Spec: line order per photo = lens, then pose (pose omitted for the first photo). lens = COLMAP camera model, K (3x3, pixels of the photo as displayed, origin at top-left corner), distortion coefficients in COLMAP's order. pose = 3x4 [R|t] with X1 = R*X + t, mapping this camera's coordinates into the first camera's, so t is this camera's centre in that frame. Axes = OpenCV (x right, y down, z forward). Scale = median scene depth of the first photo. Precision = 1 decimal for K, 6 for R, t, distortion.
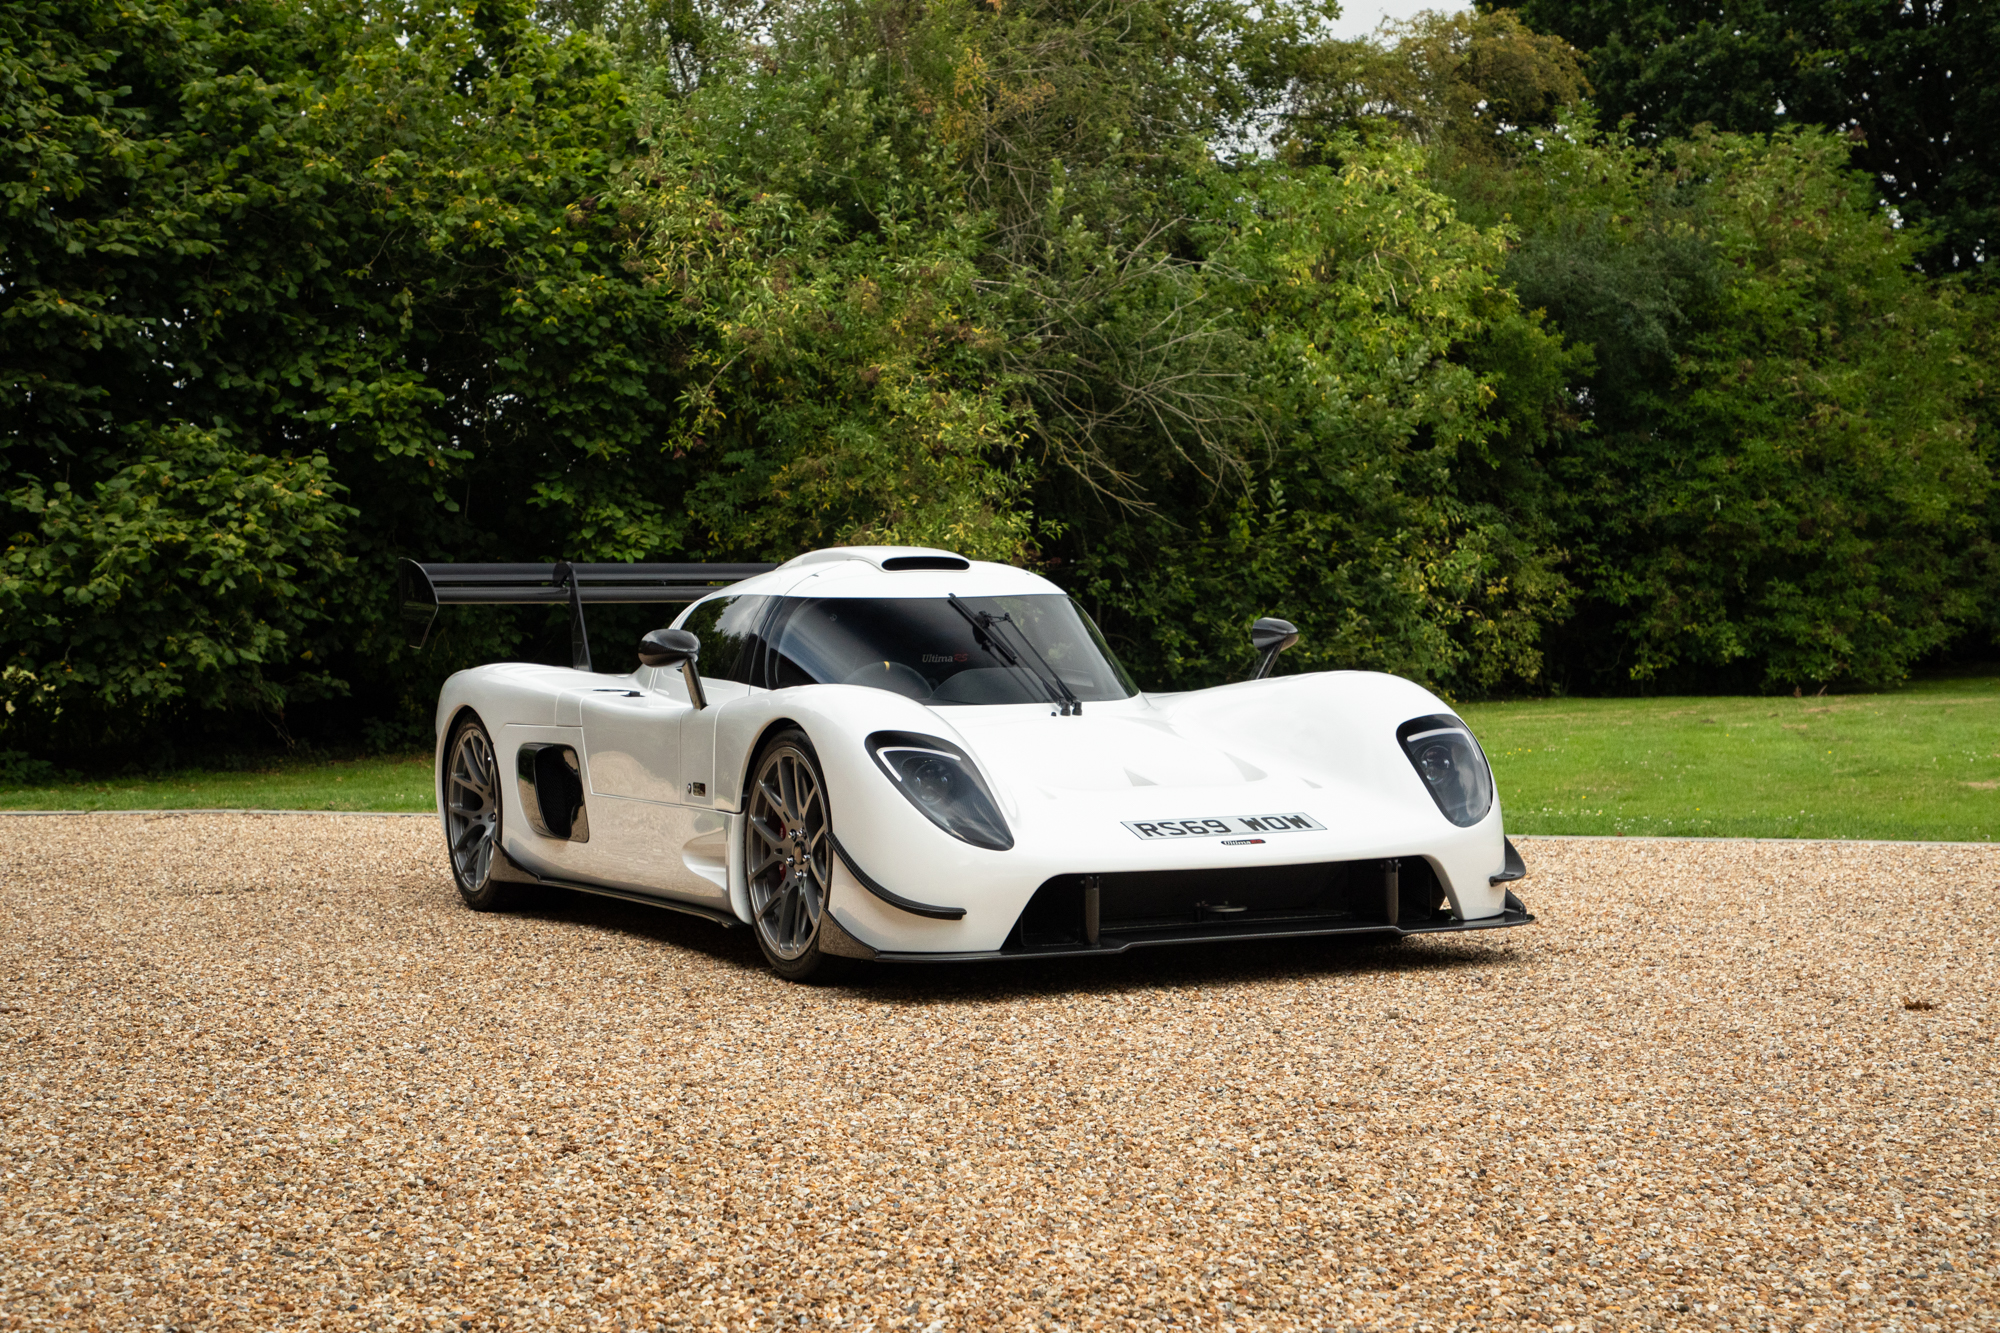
lens RADIAL K [[2989.7, 0, 1056.5], [0, 2989.7, 685.0], [0, 0, 1]] dist [0.254021, 0.000000]
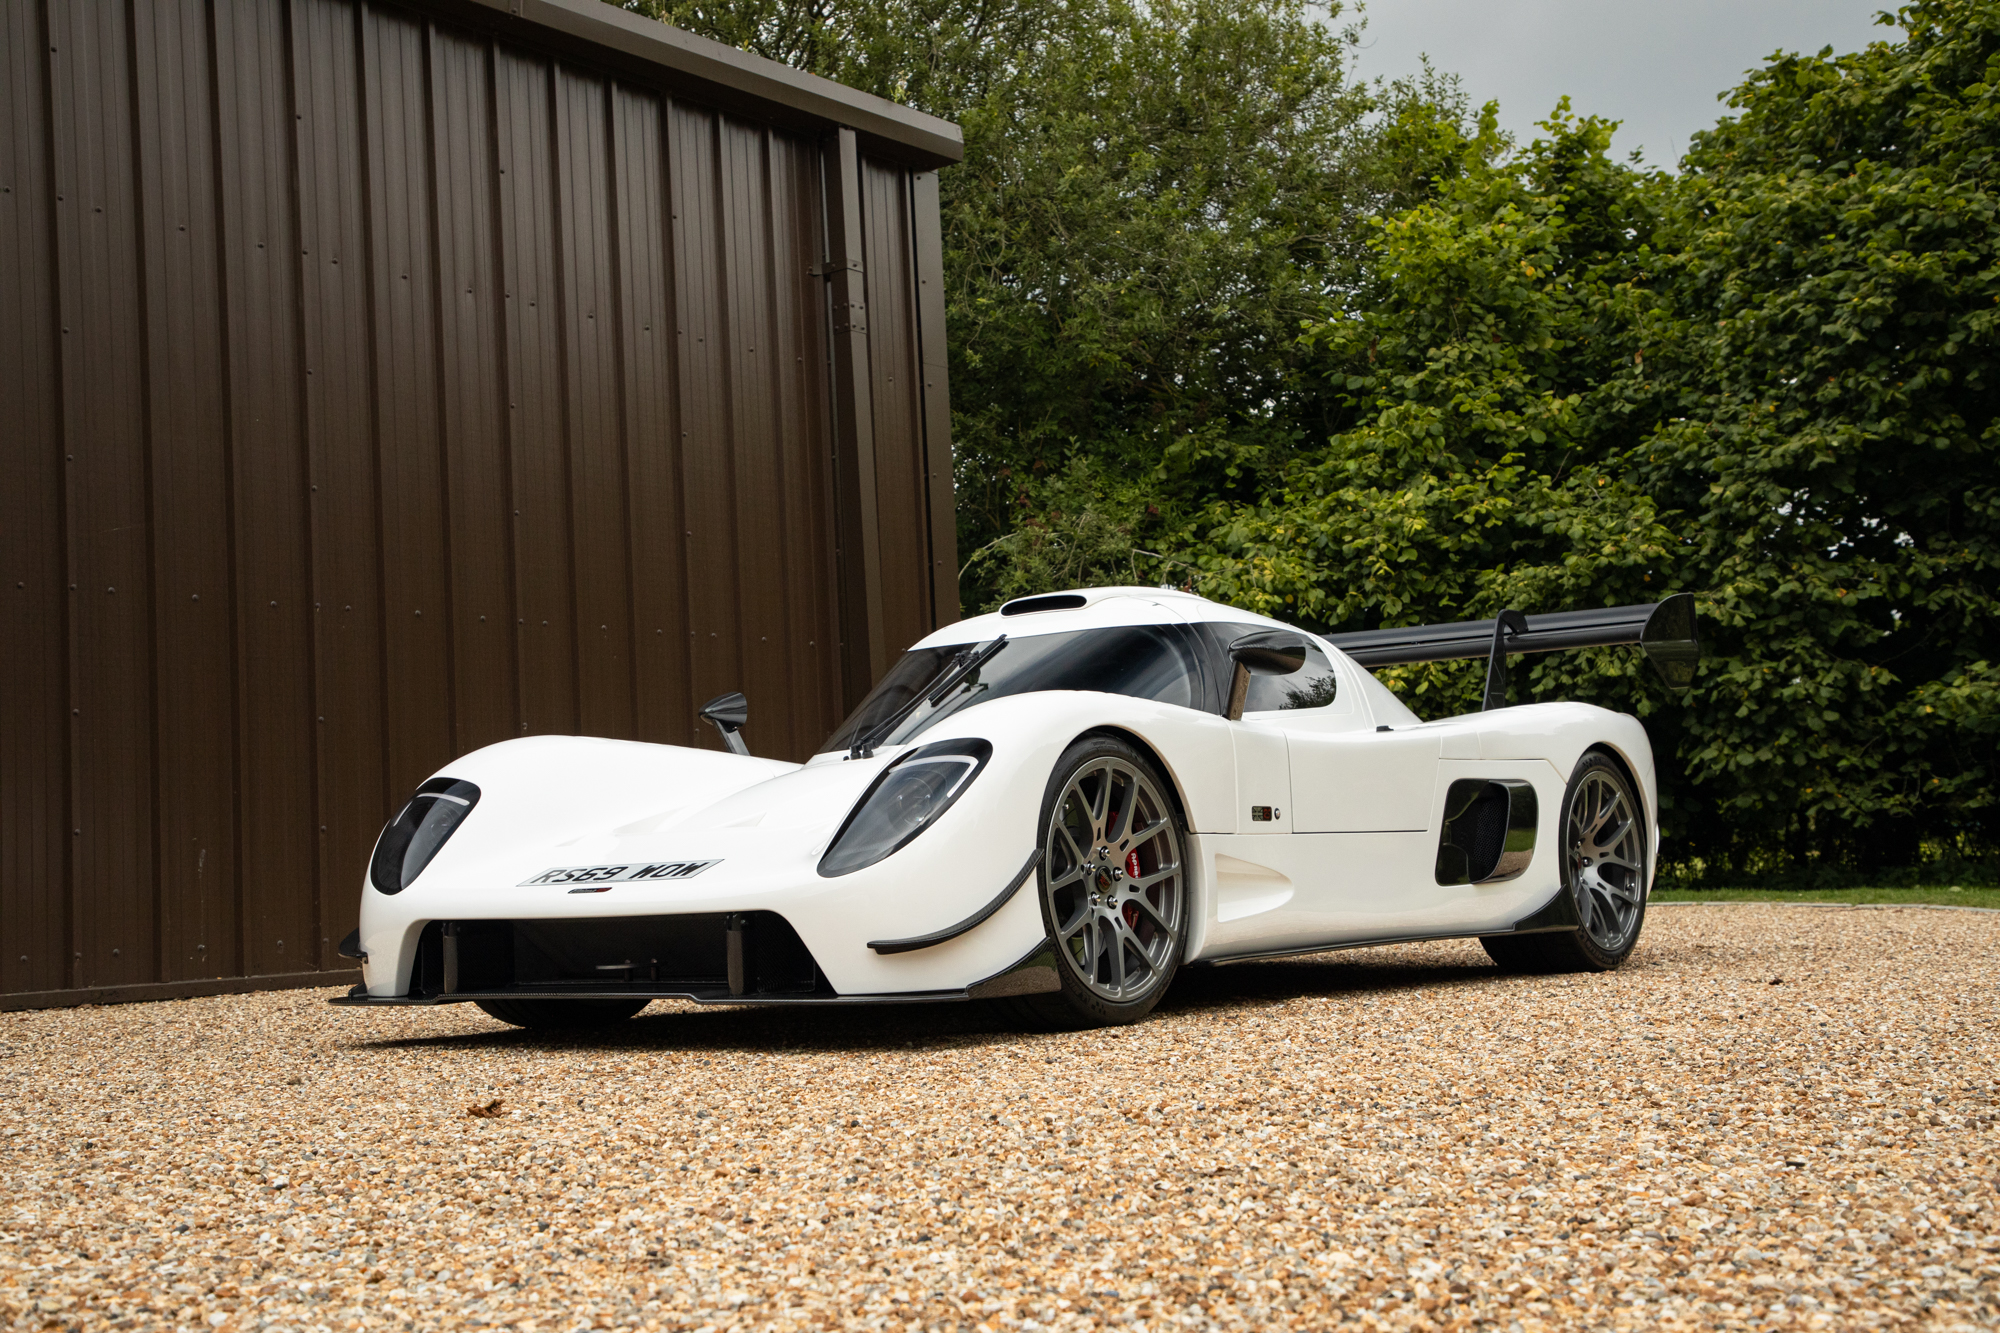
lens RADIAL K [[2590.7, 0, 992.2], [0, 2590.7, 673.5], [0, 0, 1]] dist [0.183948, 0.000000]
pose [[0.425974, -0.070035, -0.902021, 0.300761], [0.016869, 0.997441, -0.069477, 0.016184], [0.904578, 0.014379, 0.426065, 0.286413]]
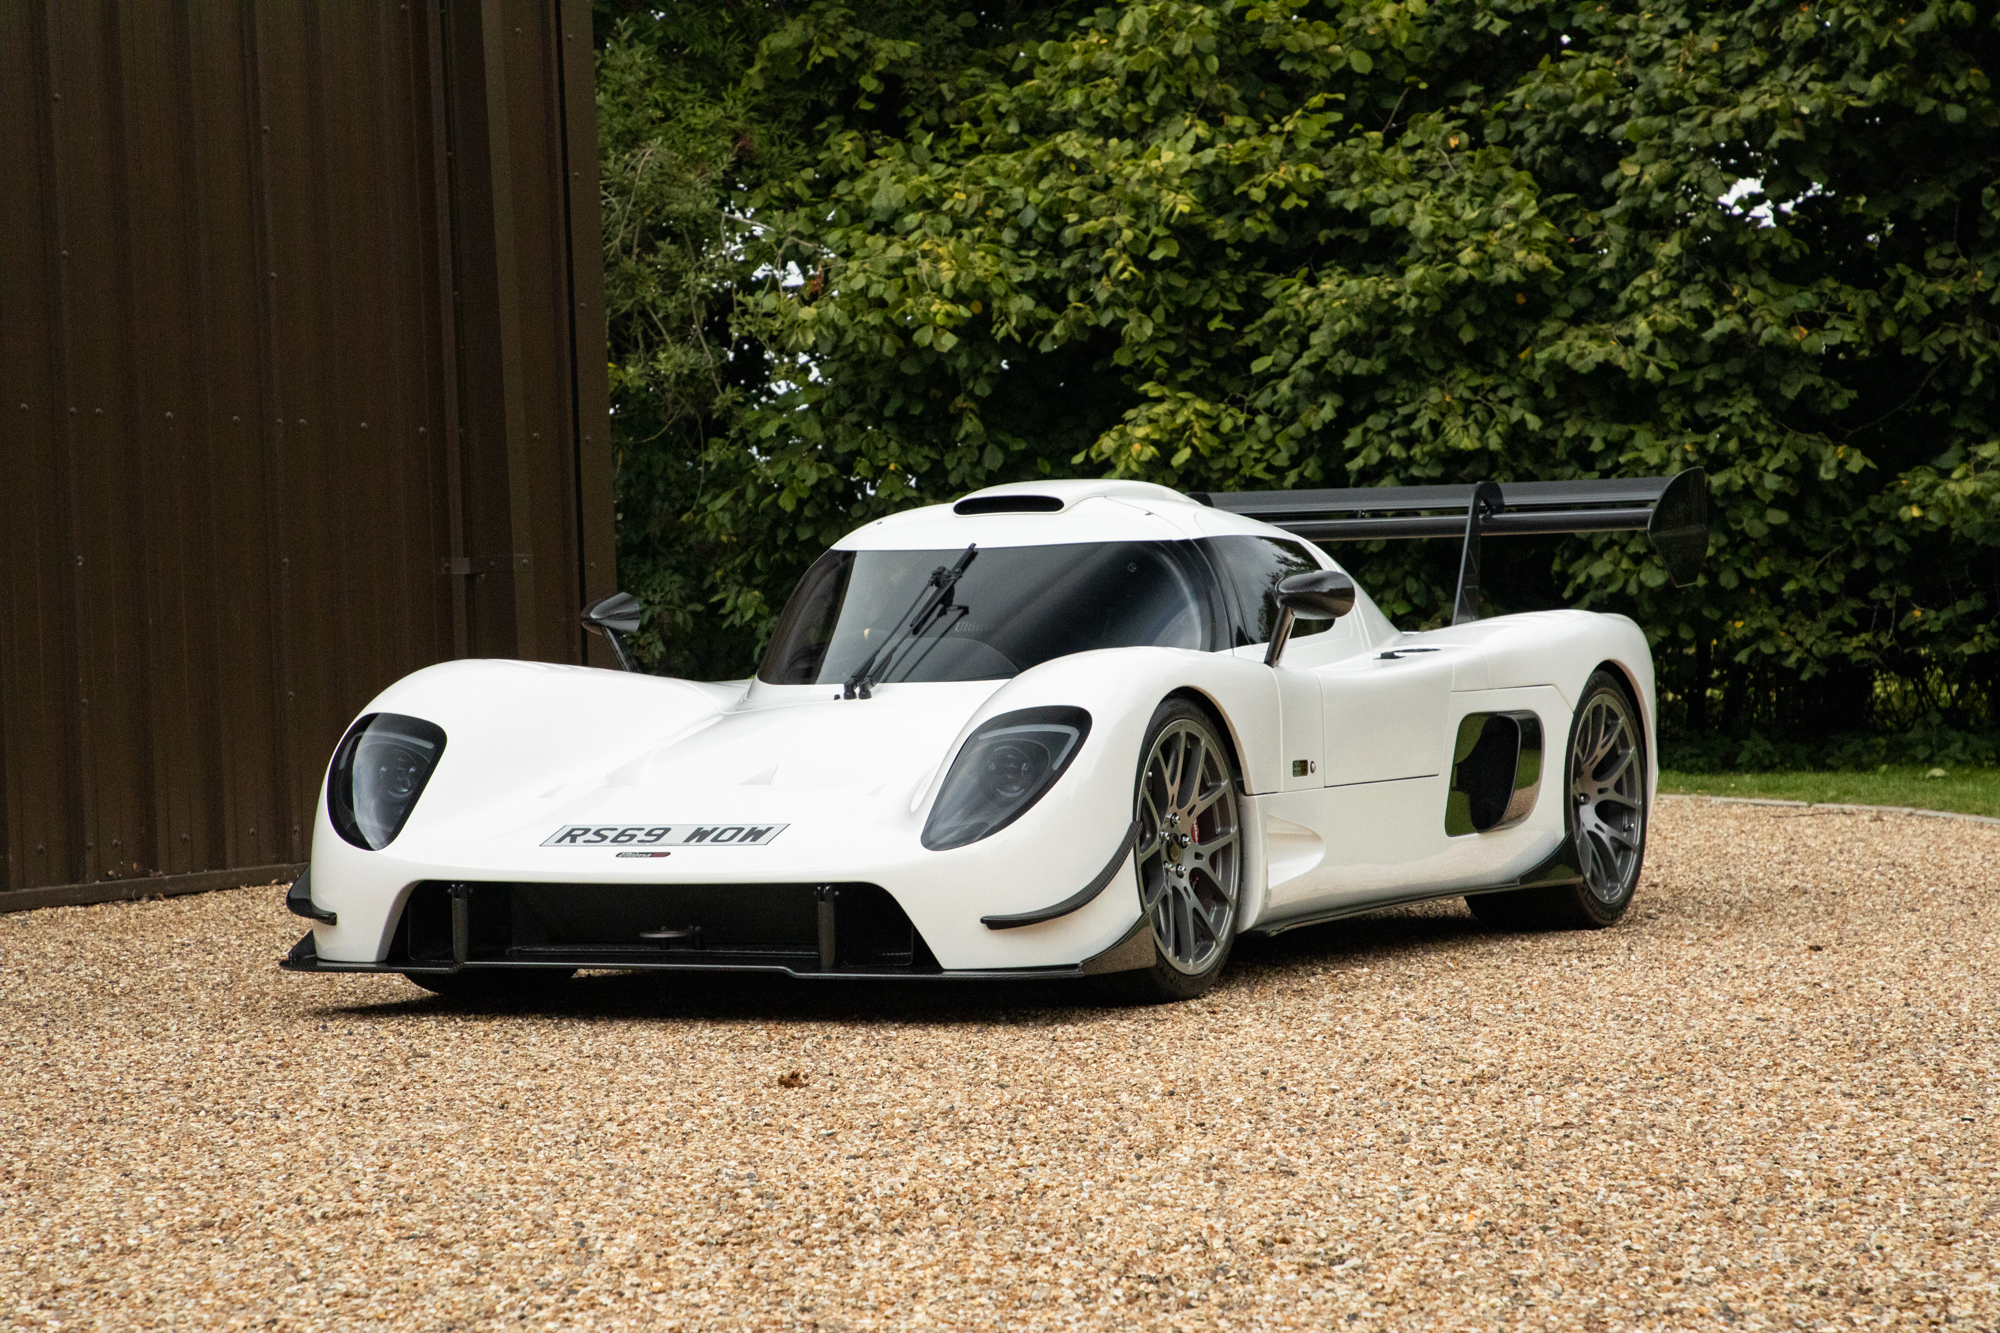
lens RADIAL K [[5172.7, 0, 980.6], [0, 5172.7, 685.3], [0, 0, 1]] dist [0.617230, 0.000000]
pose [[0.582589, 0.014675, -0.812634, 0.476896], [-0.001115, 0.999850, 0.017256, -0.007323], [0.812766, -0.009147, 0.582519, 0.085853]]
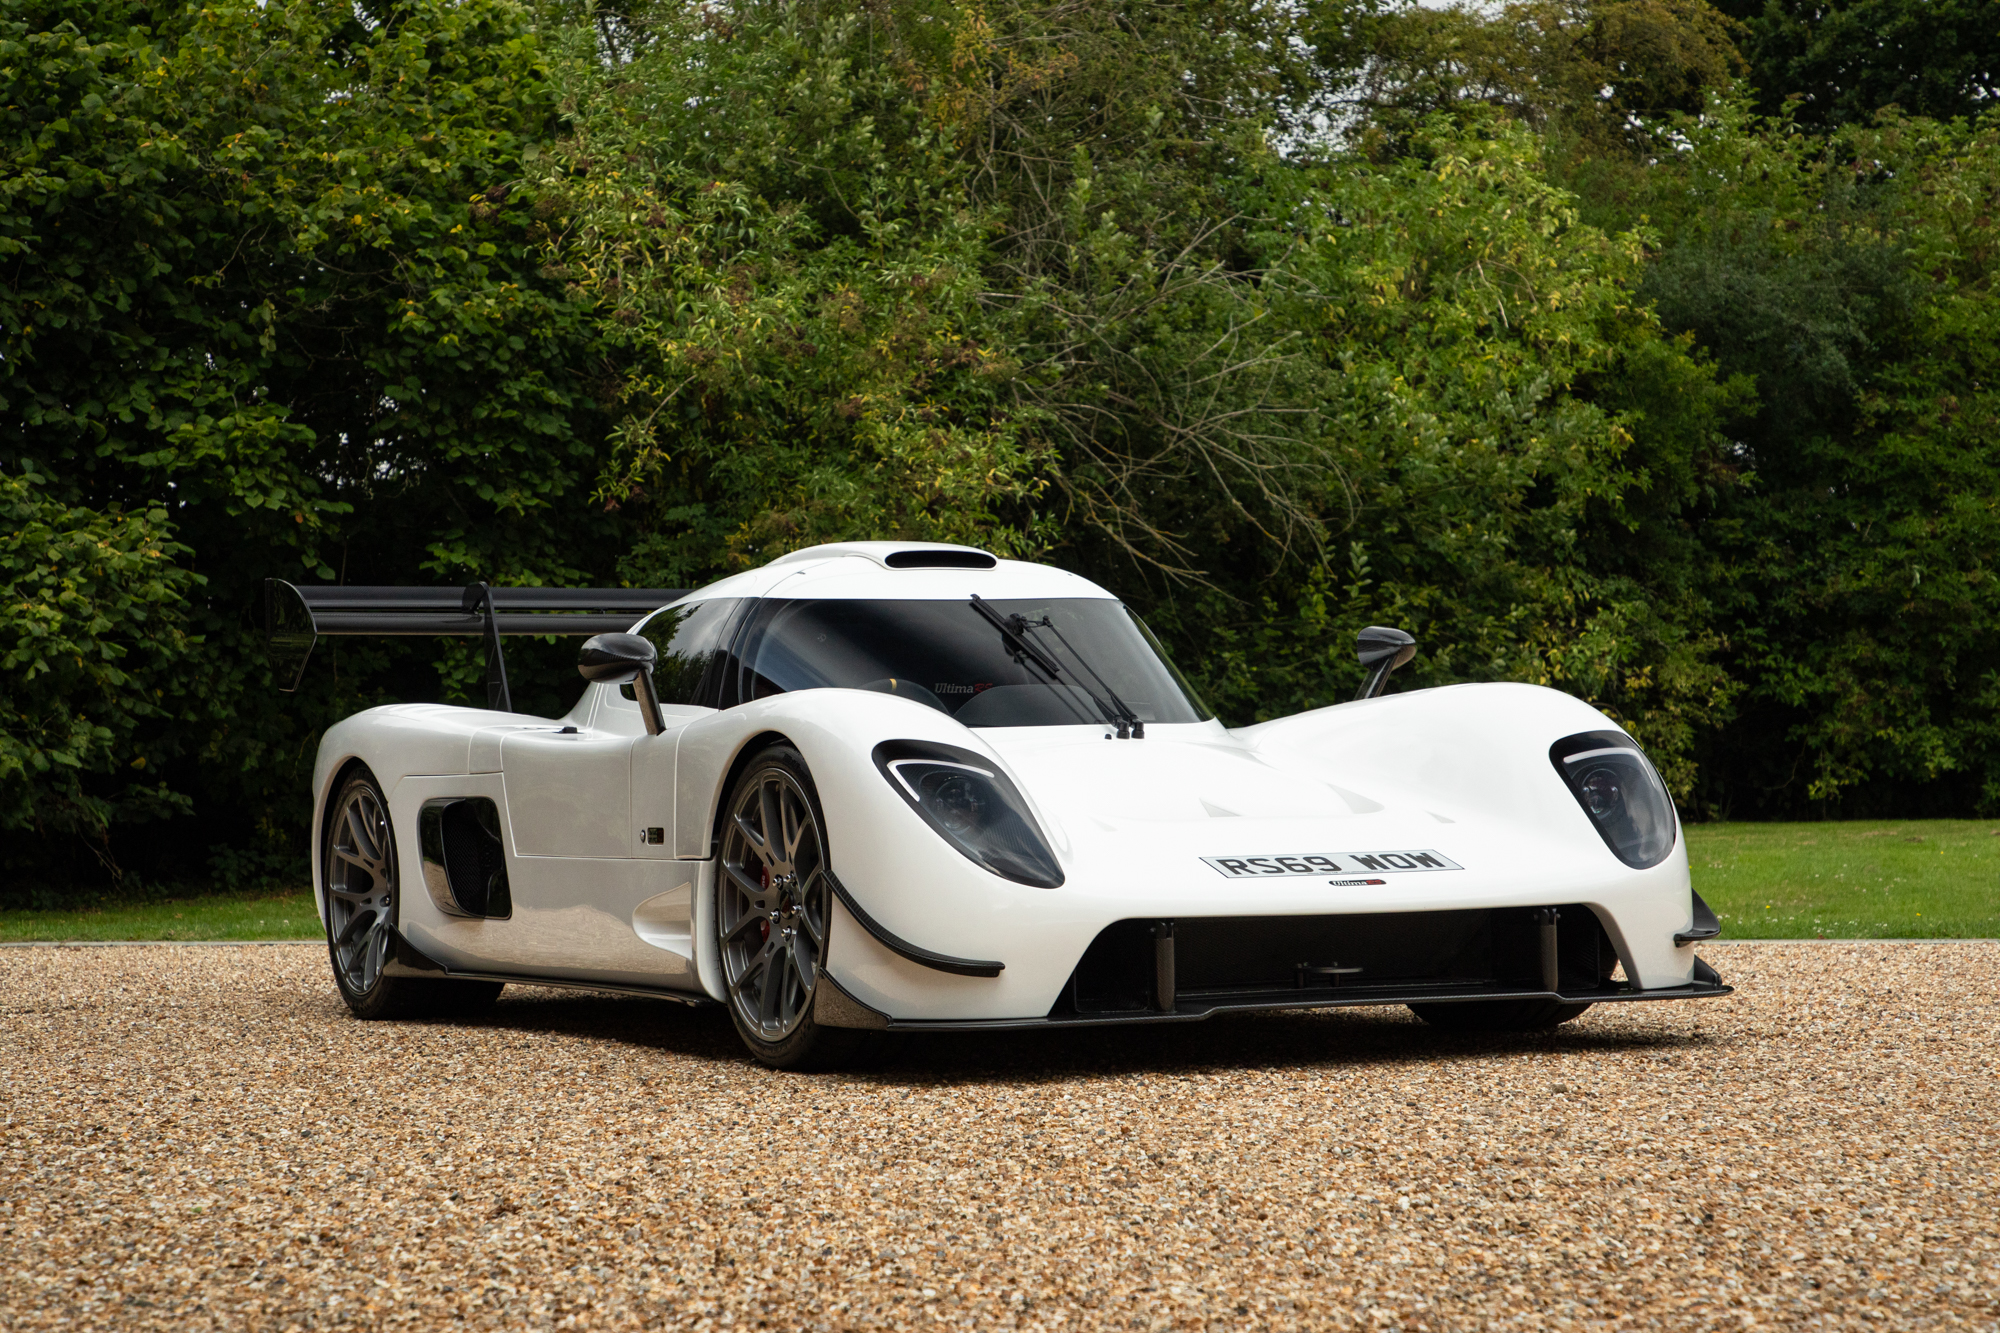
lens RADIAL K [[3728.4, 0, 1056.4], [0, 3728.4, 682.4], [0, 0, 1]] dist [0.389385, 0.000000]
pose [[0.999972, -0.006570, -0.003703, -0.004384], [0.006396, 0.998955, -0.045265, 0.016221], [0.003996, 0.045240, 0.998968, 0.009183]]
